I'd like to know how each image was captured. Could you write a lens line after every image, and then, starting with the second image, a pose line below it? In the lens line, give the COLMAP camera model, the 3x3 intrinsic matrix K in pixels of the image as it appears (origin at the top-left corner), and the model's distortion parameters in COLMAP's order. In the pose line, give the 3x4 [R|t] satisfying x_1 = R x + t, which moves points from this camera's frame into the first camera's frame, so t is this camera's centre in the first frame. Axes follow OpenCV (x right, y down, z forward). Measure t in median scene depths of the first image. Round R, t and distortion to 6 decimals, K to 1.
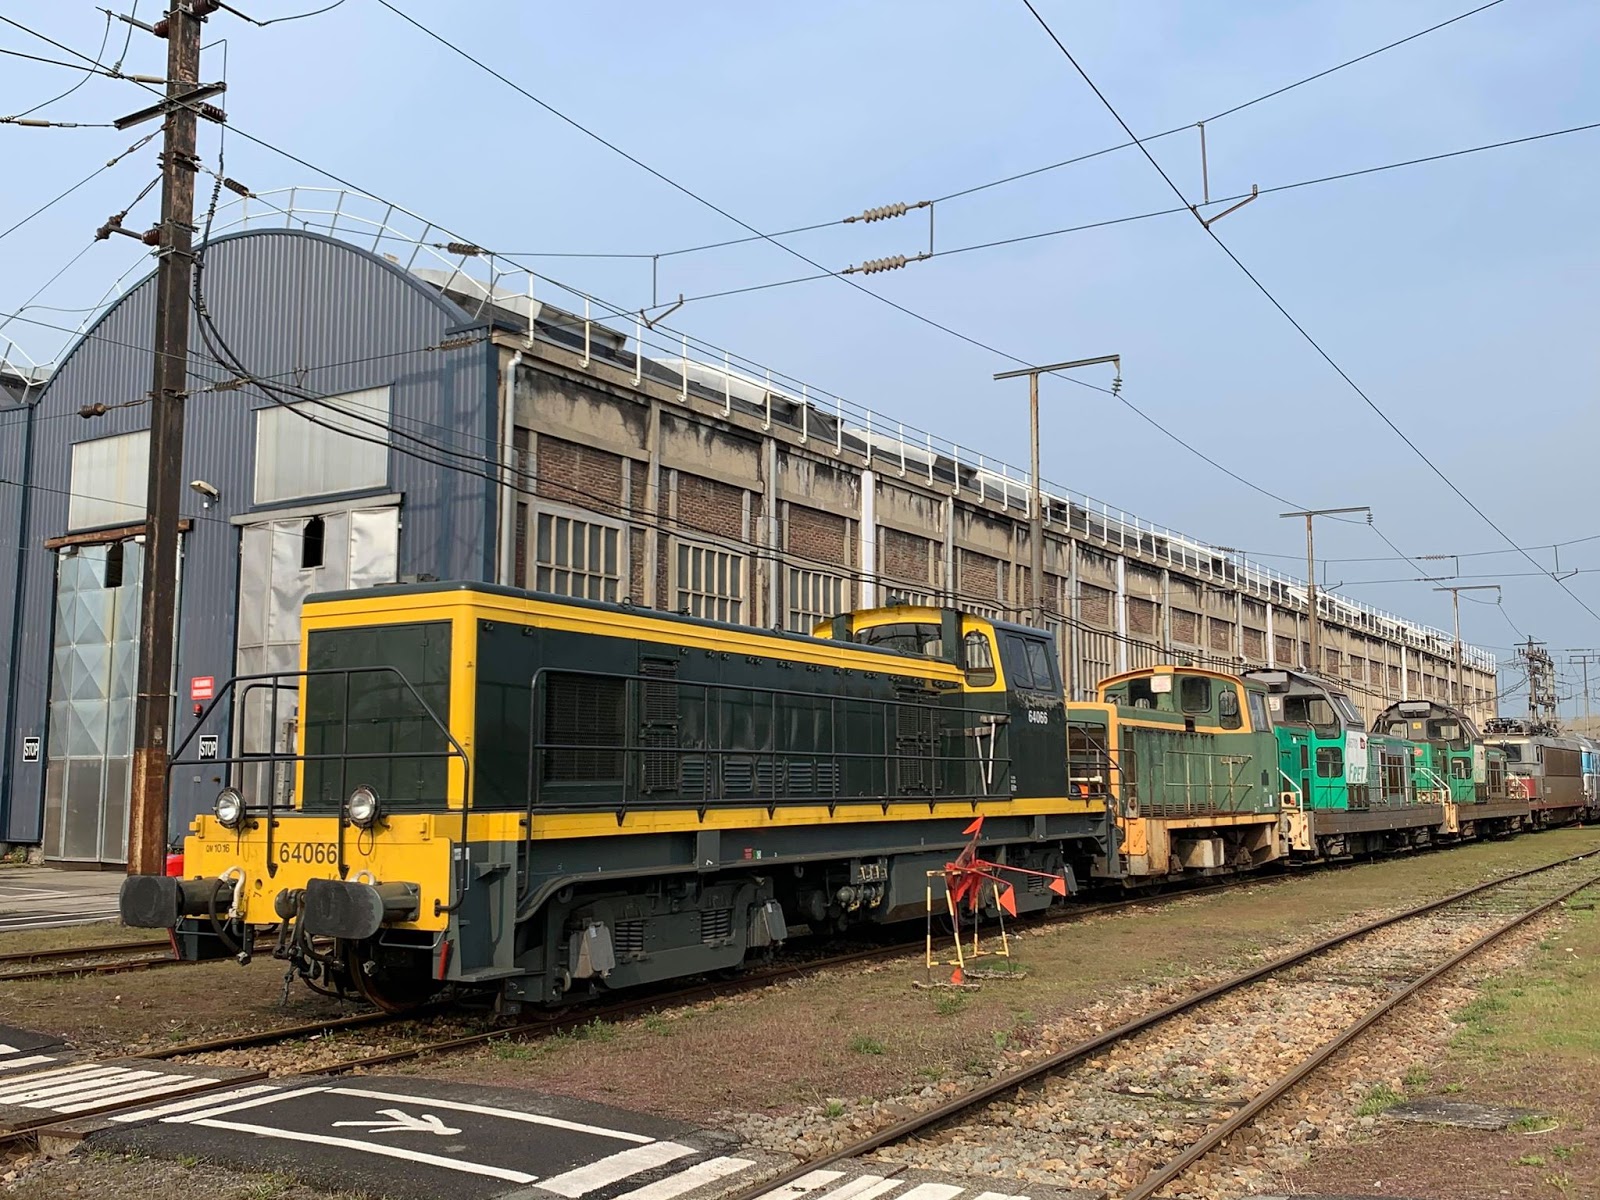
lens RADIAL K [[1495.6, 0, 800.0], [0, 1495.6, 600.0], [0, 0, 1]] dist [0.160013, -0.409695]
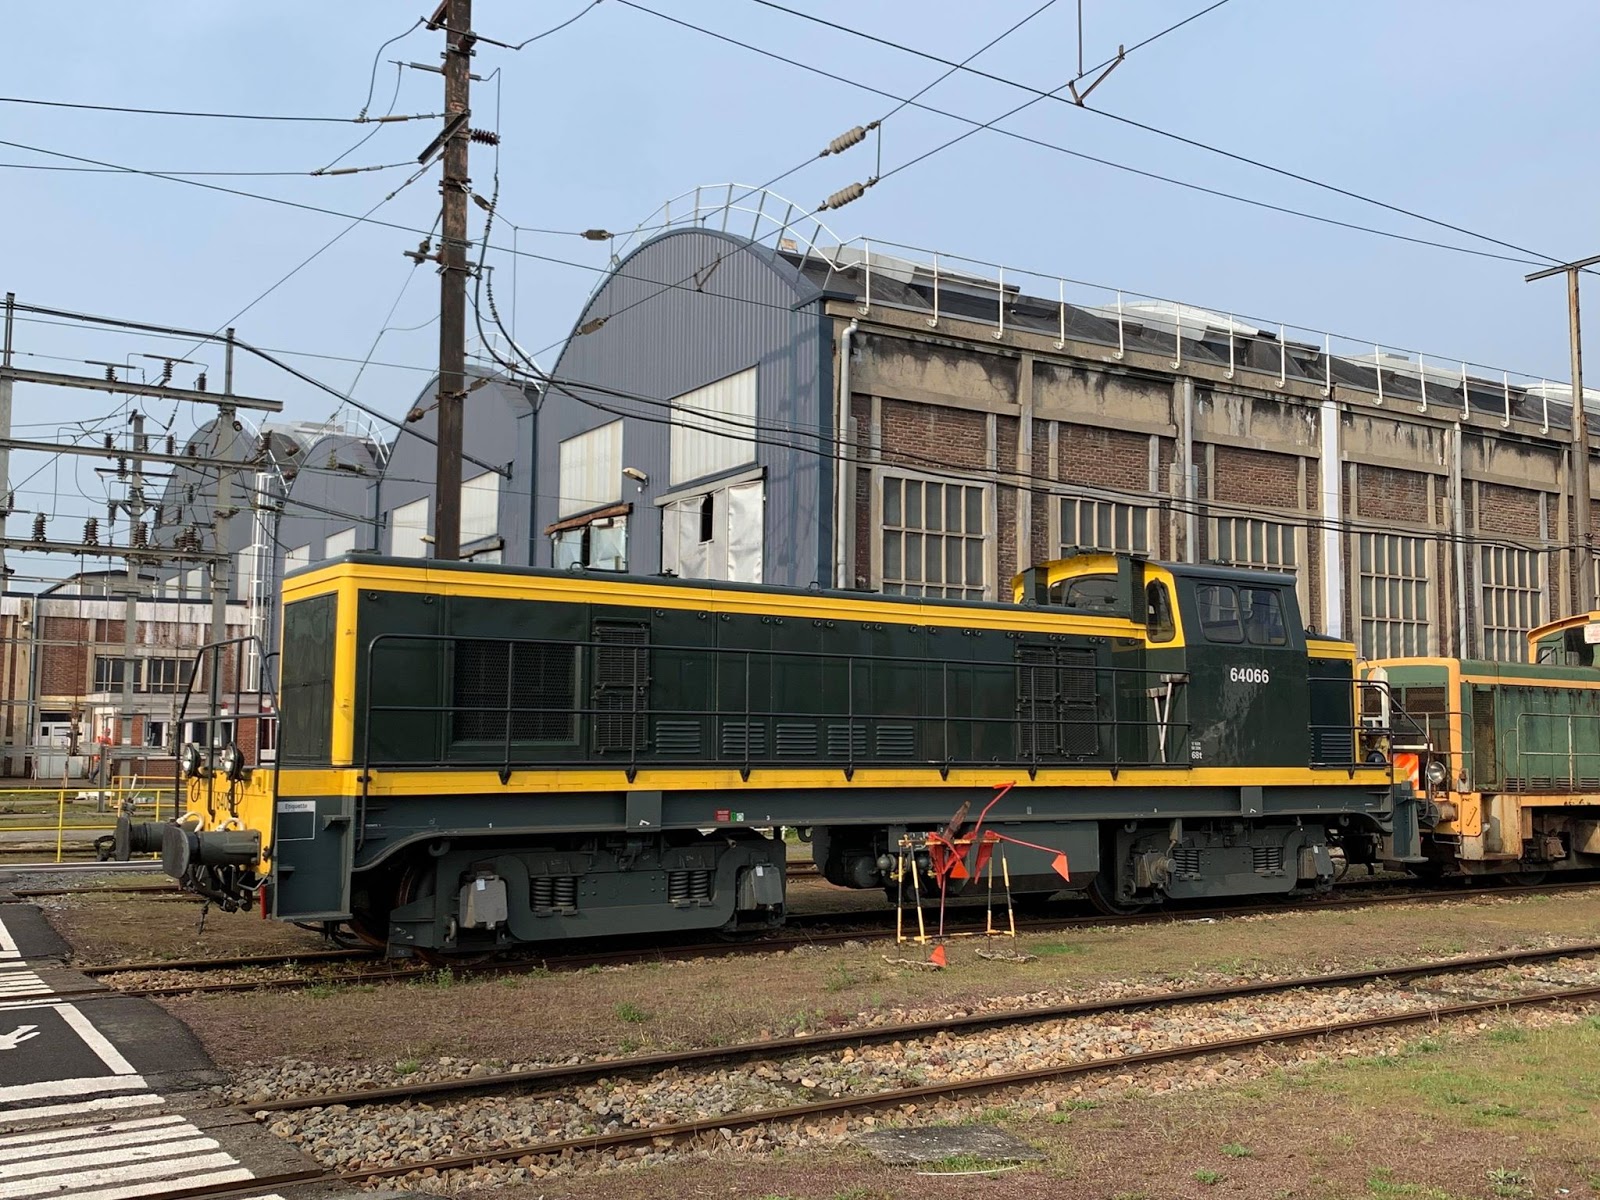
lens RADIAL K [[1495.6, 0, 800.0], [0, 1495.6, 600.0], [0, 0, 1]] dist [0.160013, -0.409695]
pose [[0.902674, -0.030019, -0.429277, 0.196576], [0.040924, 0.999031, 0.016195, 0.005823], [0.428375, -0.032186, 0.903028, 0.059854]]
